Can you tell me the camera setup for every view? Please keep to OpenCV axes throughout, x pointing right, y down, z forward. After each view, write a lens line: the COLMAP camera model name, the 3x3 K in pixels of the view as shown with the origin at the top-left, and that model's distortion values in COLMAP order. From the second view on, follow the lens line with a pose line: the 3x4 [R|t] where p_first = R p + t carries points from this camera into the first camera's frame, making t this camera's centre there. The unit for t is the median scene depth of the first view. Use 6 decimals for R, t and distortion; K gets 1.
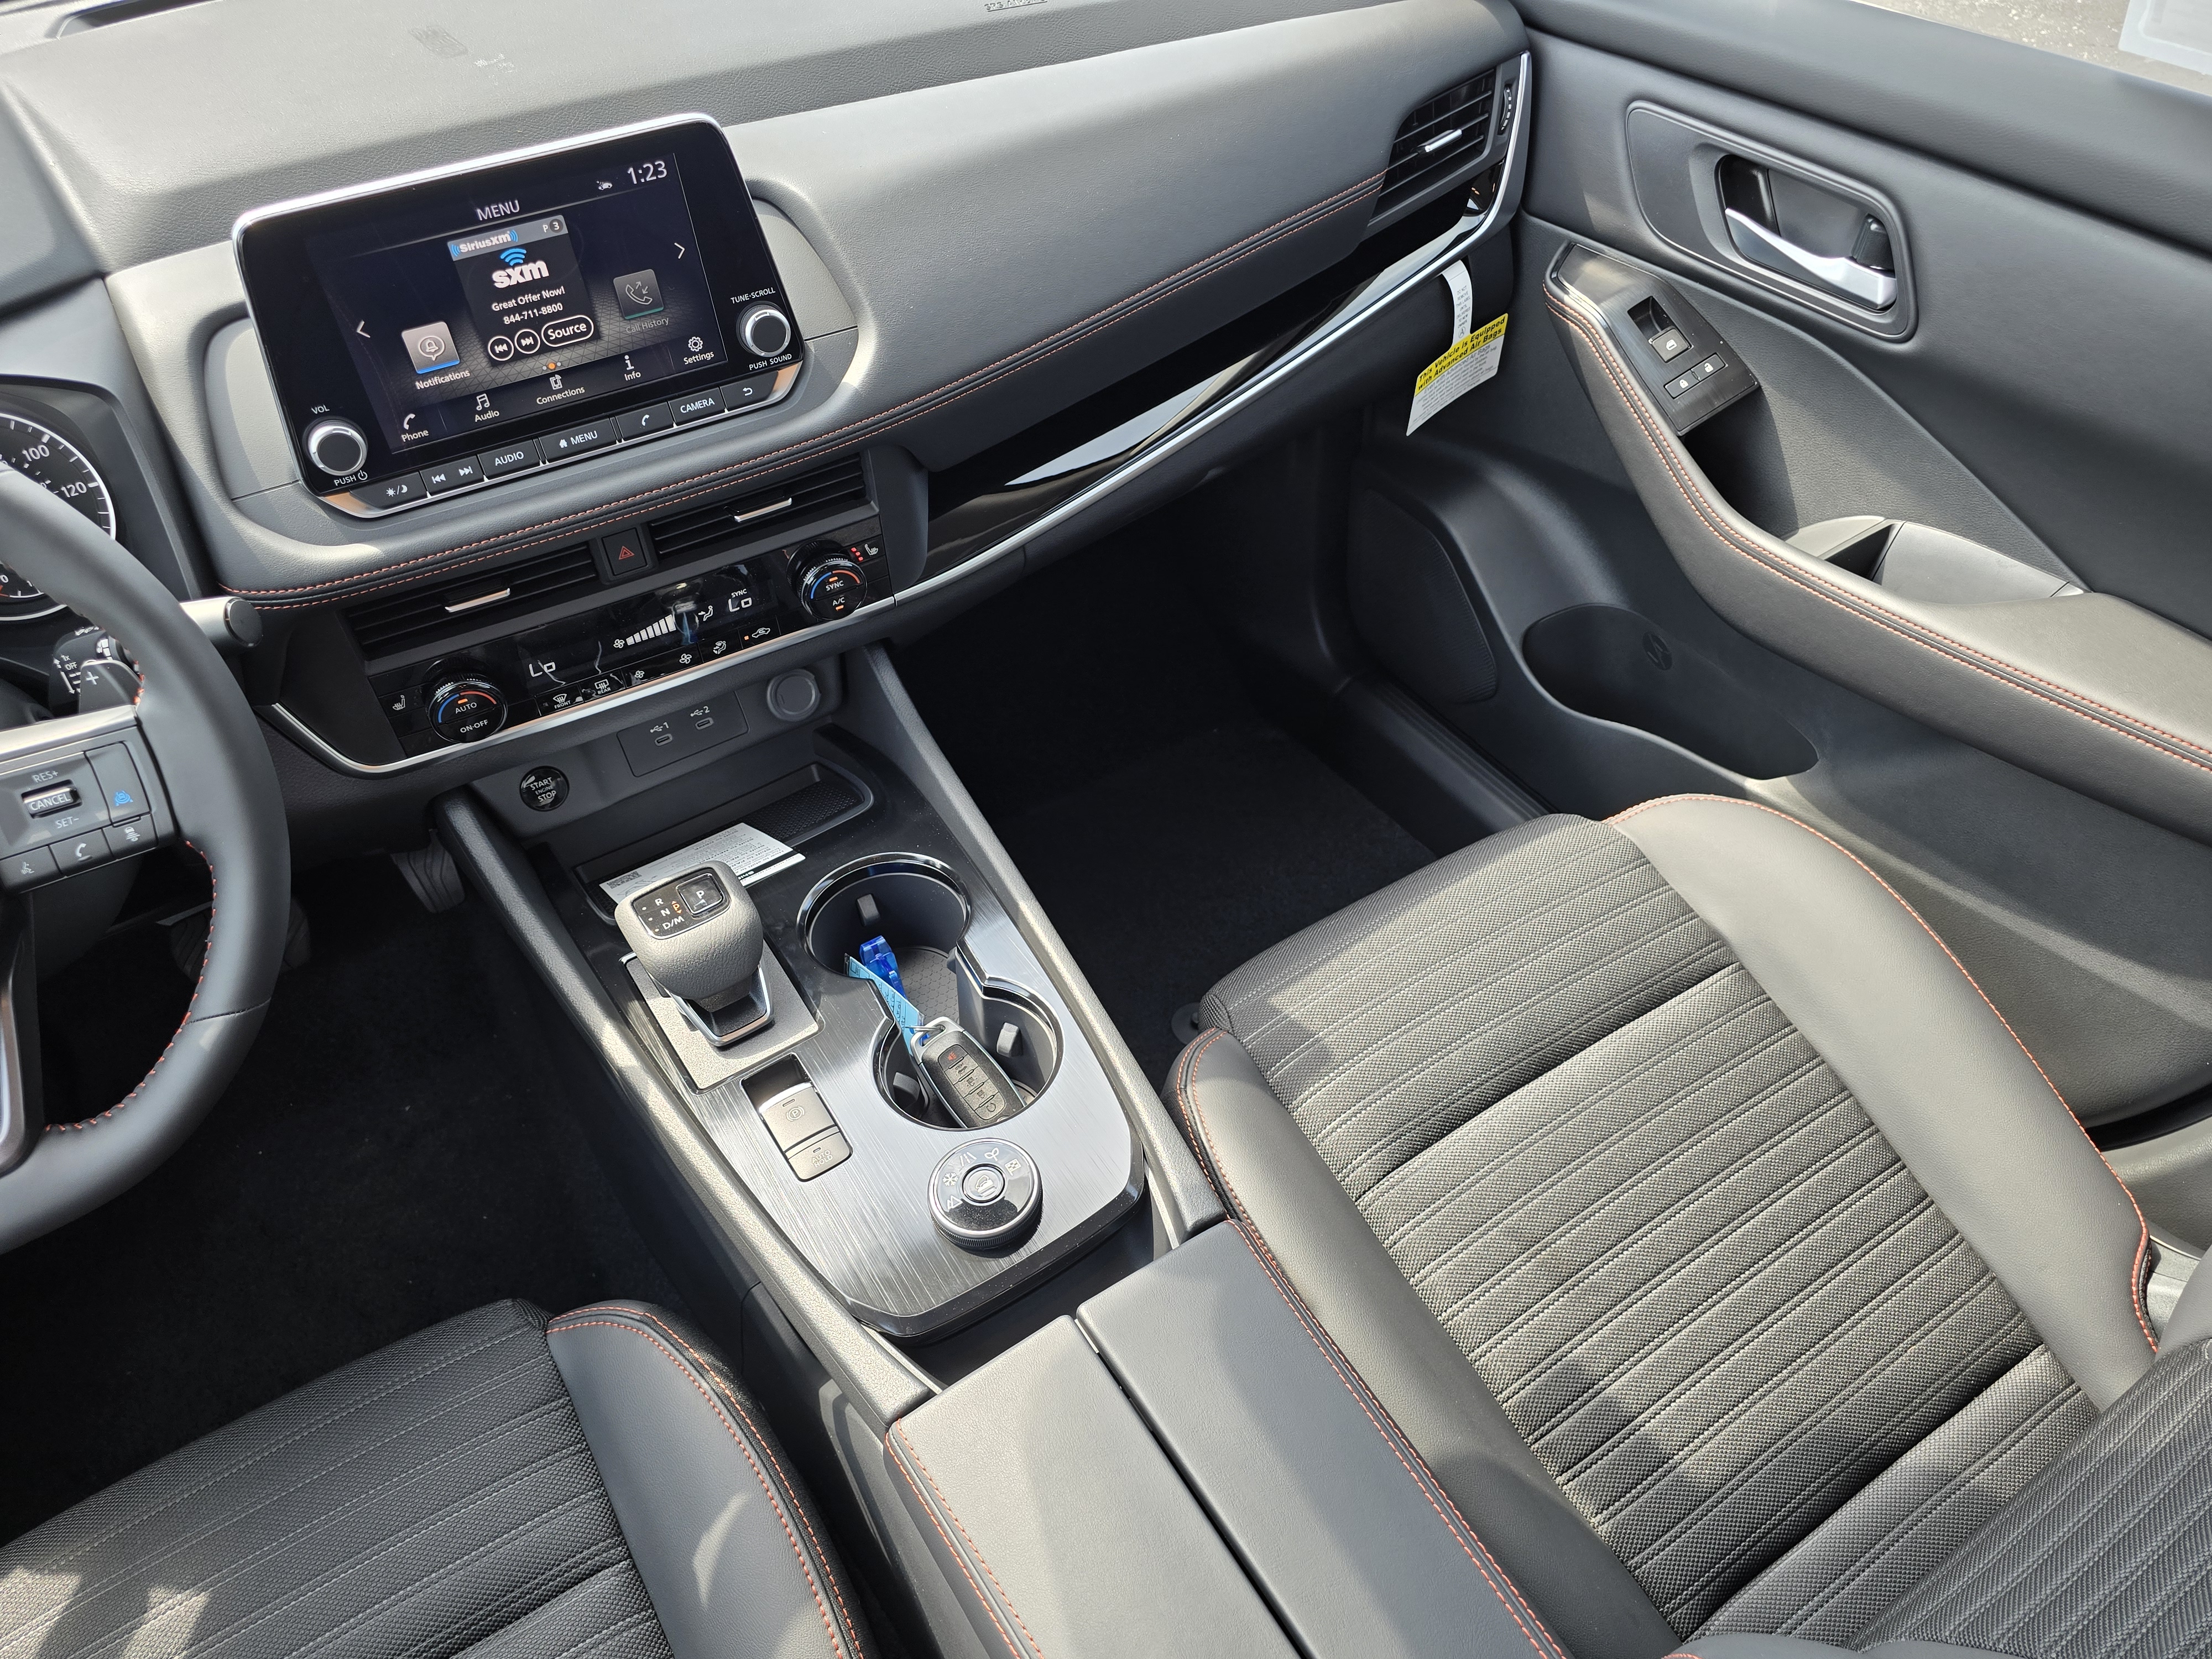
lens RADIAL K [[1536.7, 0, 1099.5], [0, 1536.7, 831.6], [0, 0, 1]] dist [0.056764, -0.056436]
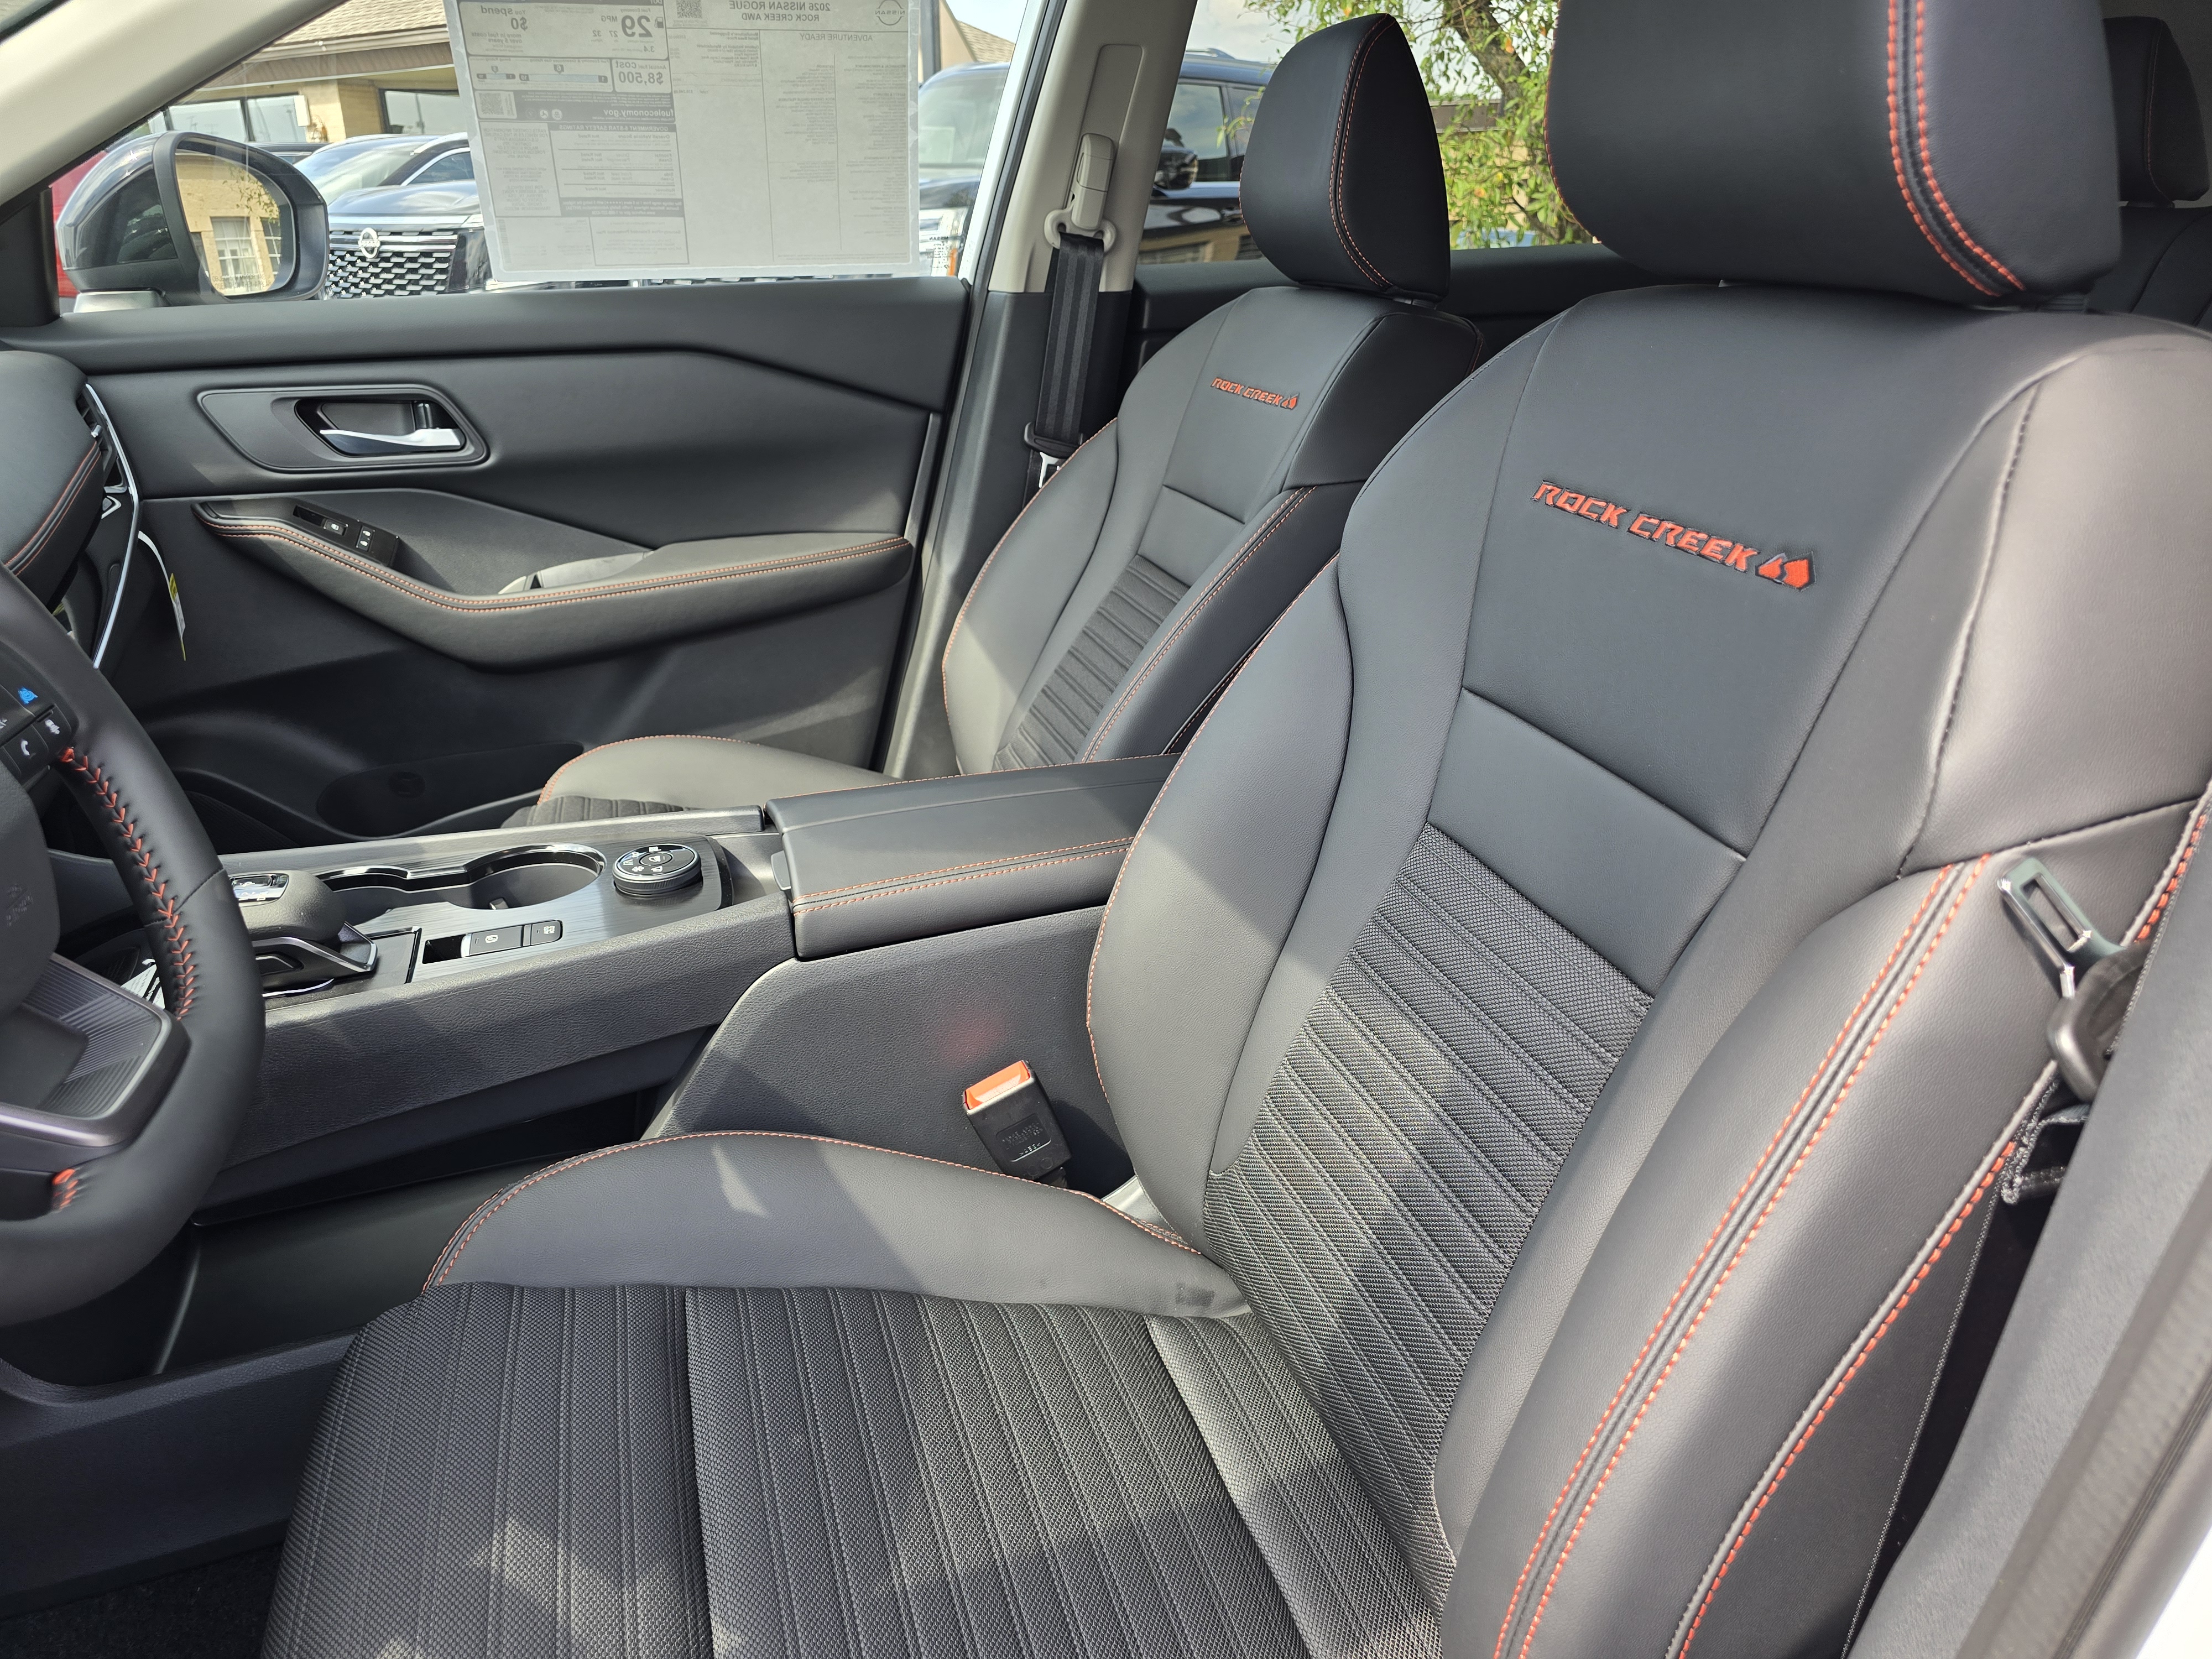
lens RADIAL K [[1536.7, 0, 1135.2], [0, 1536.7, 792.1], [0, 0, 1]] dist [0.056764, -0.056436]
pose [[0.239471, -0.315825, 0.918100, -1.042960], [0.684854, 0.725229, 0.070845, 0.326190], [-0.688207, 0.611799, 0.389965, 0.123576]]
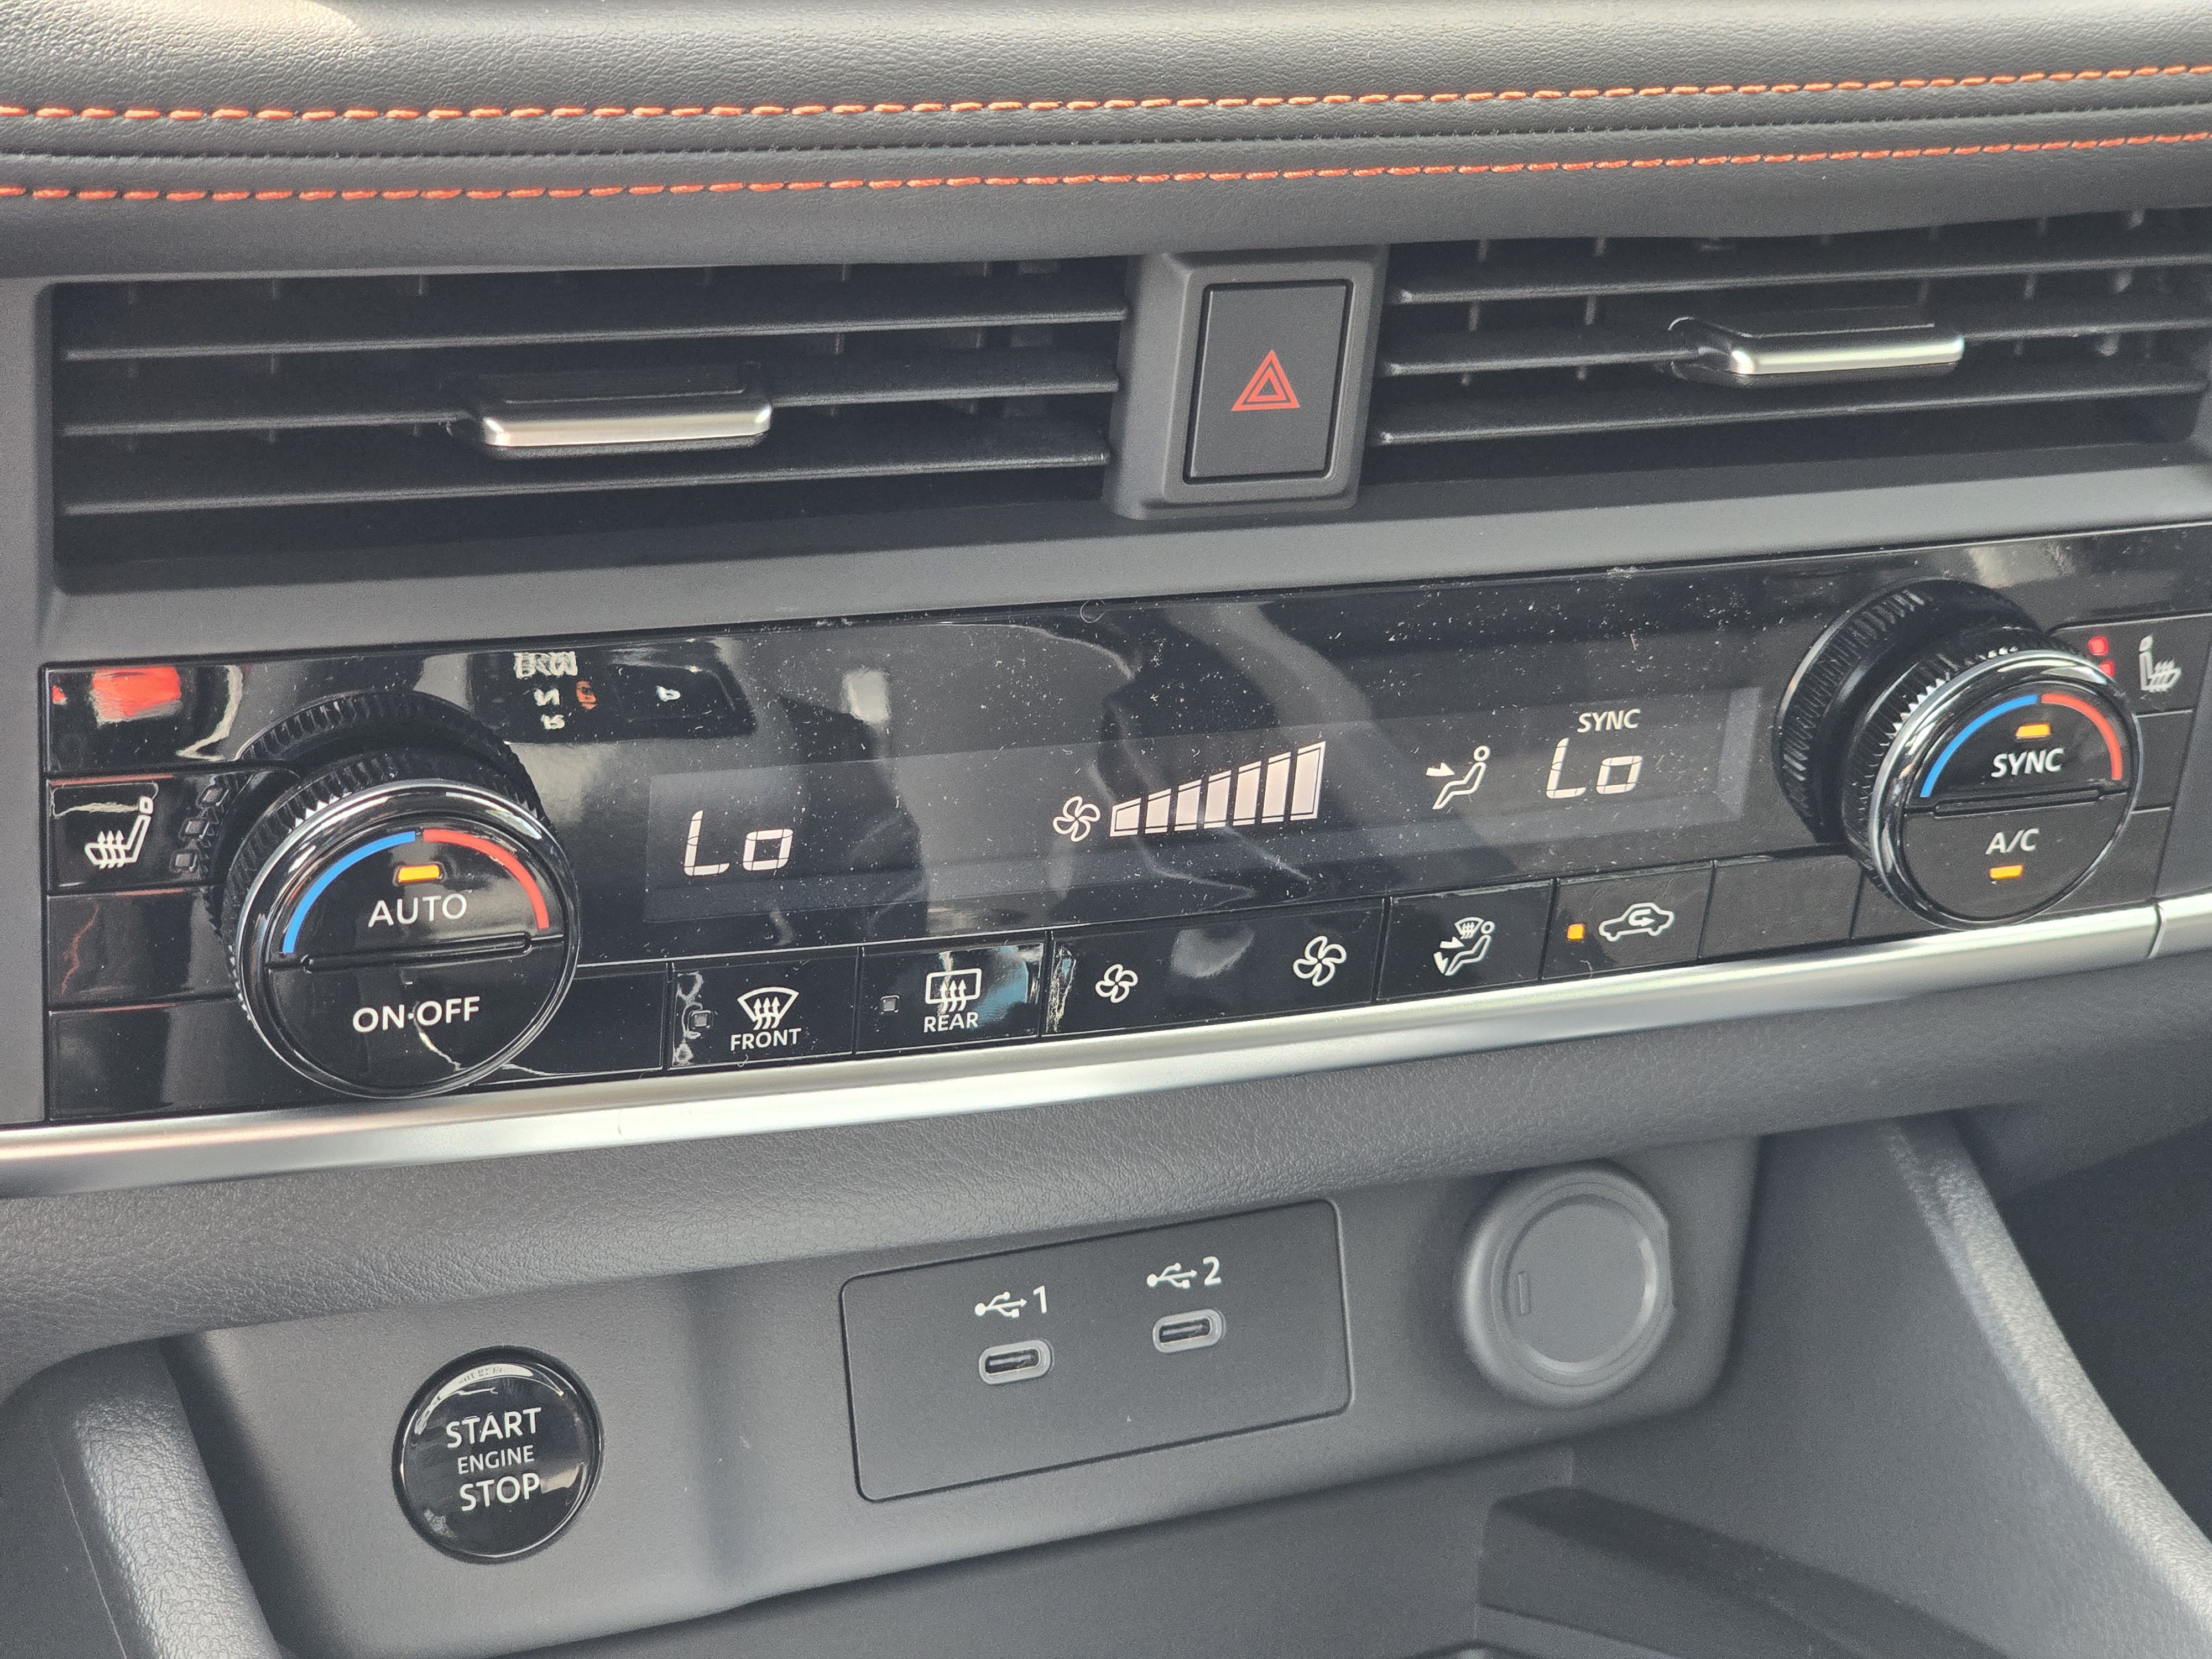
lens RADIAL K [[4341.2, 0, 1113.1], [0, 4341.2, 825.5], [0, 0, 1]] dist [-0.075000, 0.000000]
pose [[0.984696, 0.167331, -0.048734, -0.291798], [-0.173897, 0.924716, -0.338615, 0.089925], [-0.011596, 0.341908, 0.939662, 0.451370]]
